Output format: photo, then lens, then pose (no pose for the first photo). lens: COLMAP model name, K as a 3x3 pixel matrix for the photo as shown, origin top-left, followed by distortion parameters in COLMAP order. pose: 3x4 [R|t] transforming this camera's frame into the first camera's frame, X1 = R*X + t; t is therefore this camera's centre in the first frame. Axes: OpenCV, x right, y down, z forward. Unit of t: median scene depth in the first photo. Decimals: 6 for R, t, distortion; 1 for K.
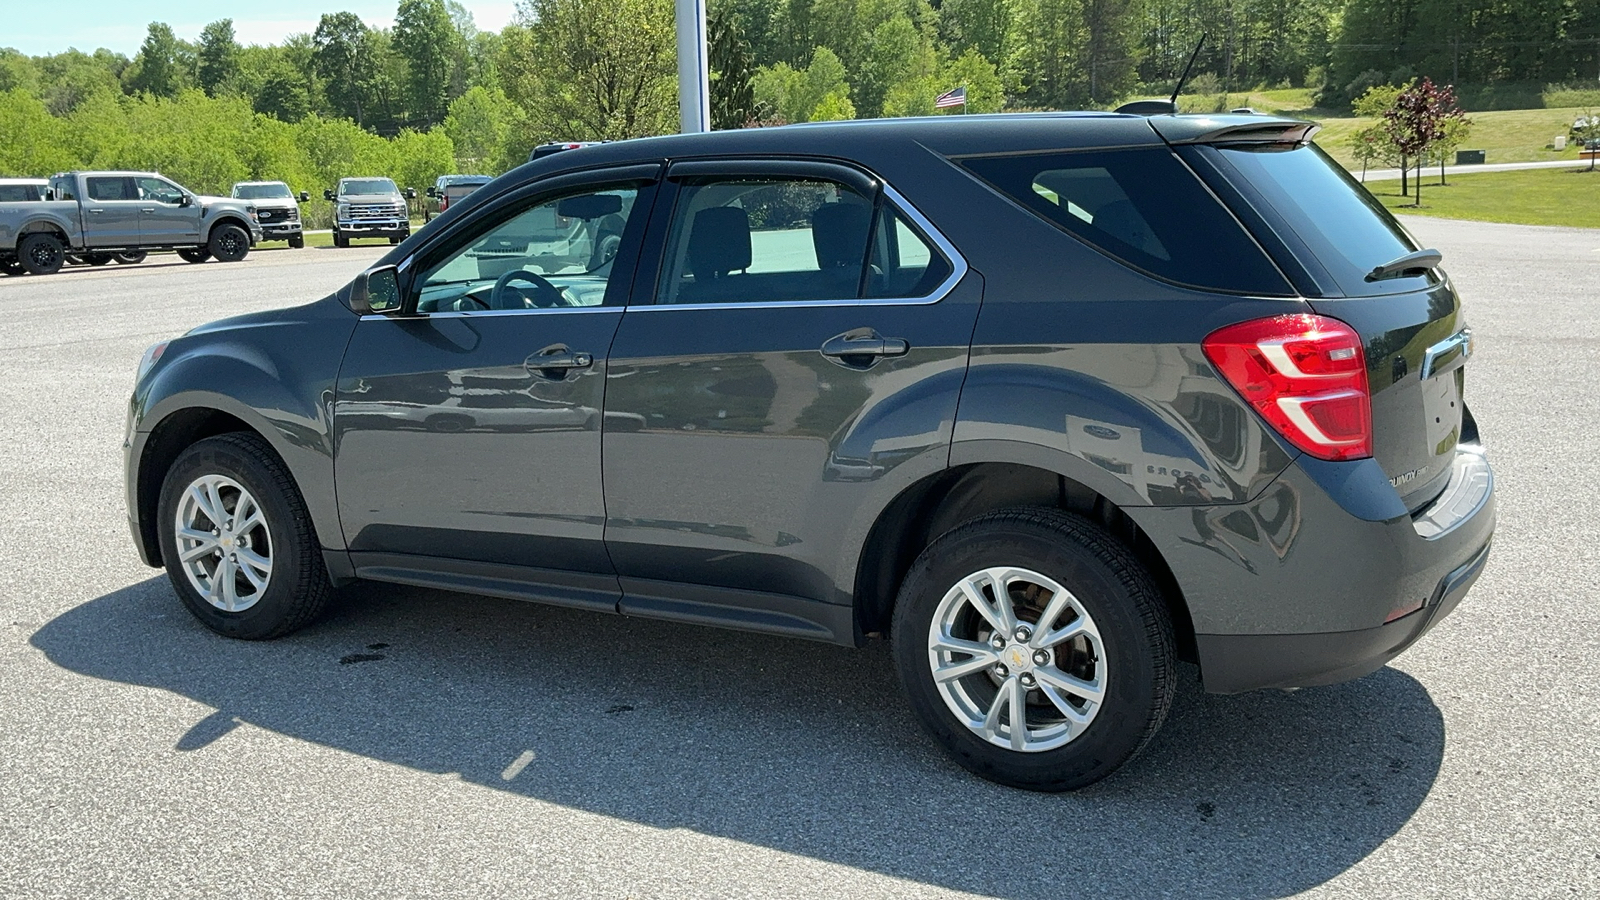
lens RADIAL K [[1511.7, 0, 800.0], [0, 1511.7, 450.0], [0, 0, 1]] dist [0.147678, -0.325098]
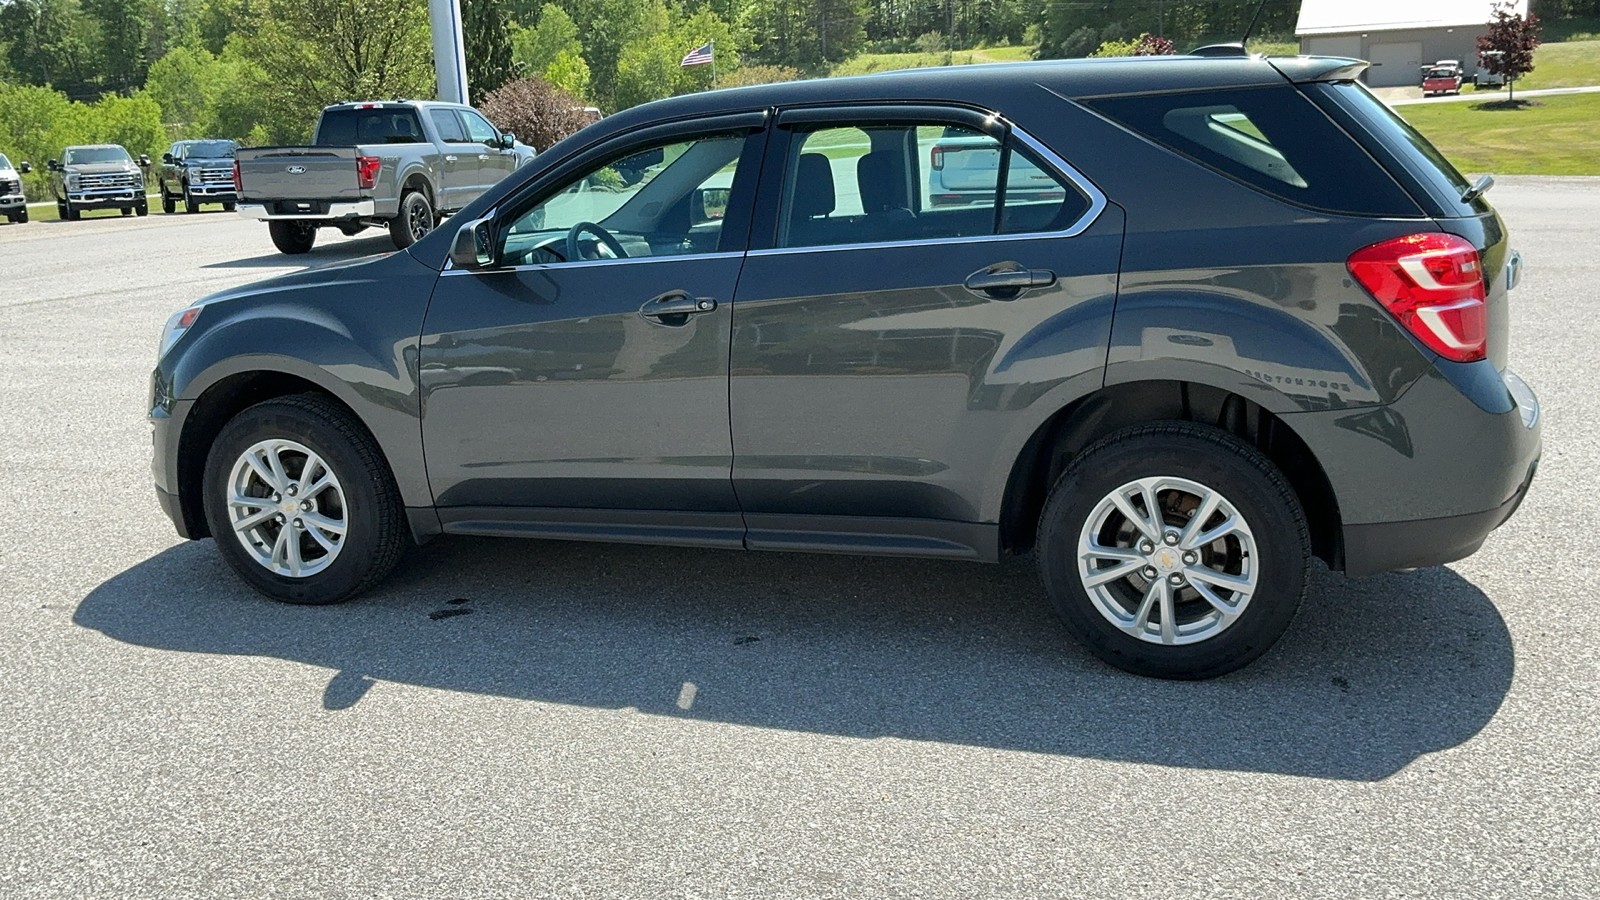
lens RADIAL K [[1511.7, 0, 800.0], [0, 1511.7, 450.0], [0, 0, 1]] dist [0.147678, -0.325098]
pose [[0.984849, -0.051401, 0.165618, -0.246670], [0.047209, 0.998460, 0.029153, 0.011775], [-0.166862, -0.020893, 0.985759, -0.025987]]
